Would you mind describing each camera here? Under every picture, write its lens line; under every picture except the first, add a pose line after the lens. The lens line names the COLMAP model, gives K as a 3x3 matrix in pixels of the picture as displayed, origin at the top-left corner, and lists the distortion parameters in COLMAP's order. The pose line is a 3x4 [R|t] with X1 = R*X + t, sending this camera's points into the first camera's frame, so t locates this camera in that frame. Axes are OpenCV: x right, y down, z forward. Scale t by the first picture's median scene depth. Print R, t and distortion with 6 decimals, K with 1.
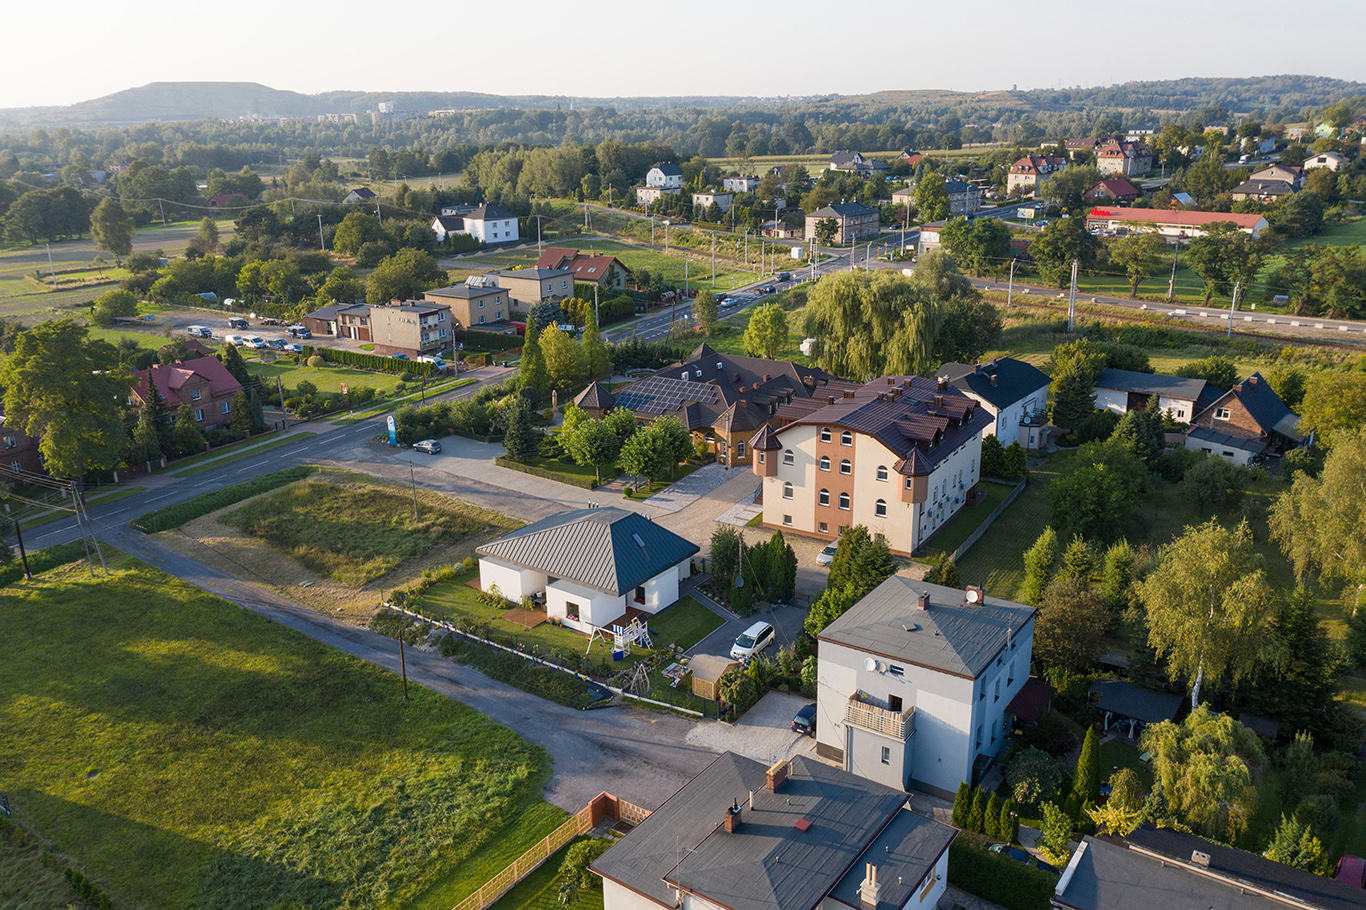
lens RADIAL K [[1092.7, 0, 682.7], [0, 1092.7, 454.0], [0, 0, 1]] dist [-0.017112, -0.007961]
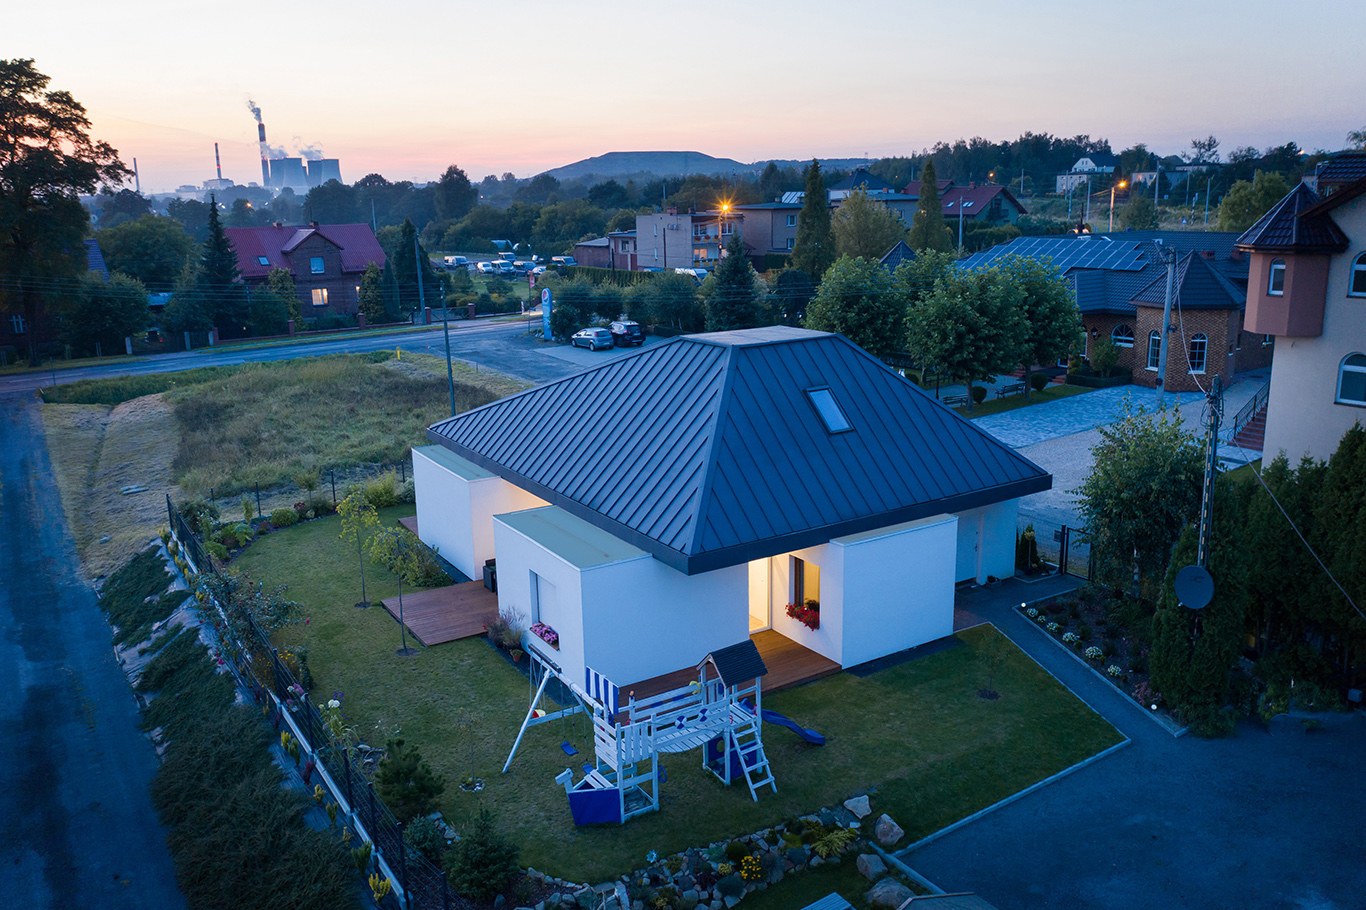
lens RADIAL K [[1092.7, 0, 682.2], [0, 1092.7, 457.9], [0, 0, 1]] dist [-0.017112, -0.007961]
pose [[0.929151, 0.085719, -0.359624, 0.028394], [-0.108783, 0.993076, -0.044352, 0.103117], [0.353332, 0.080331, 0.932043, 0.676501]]
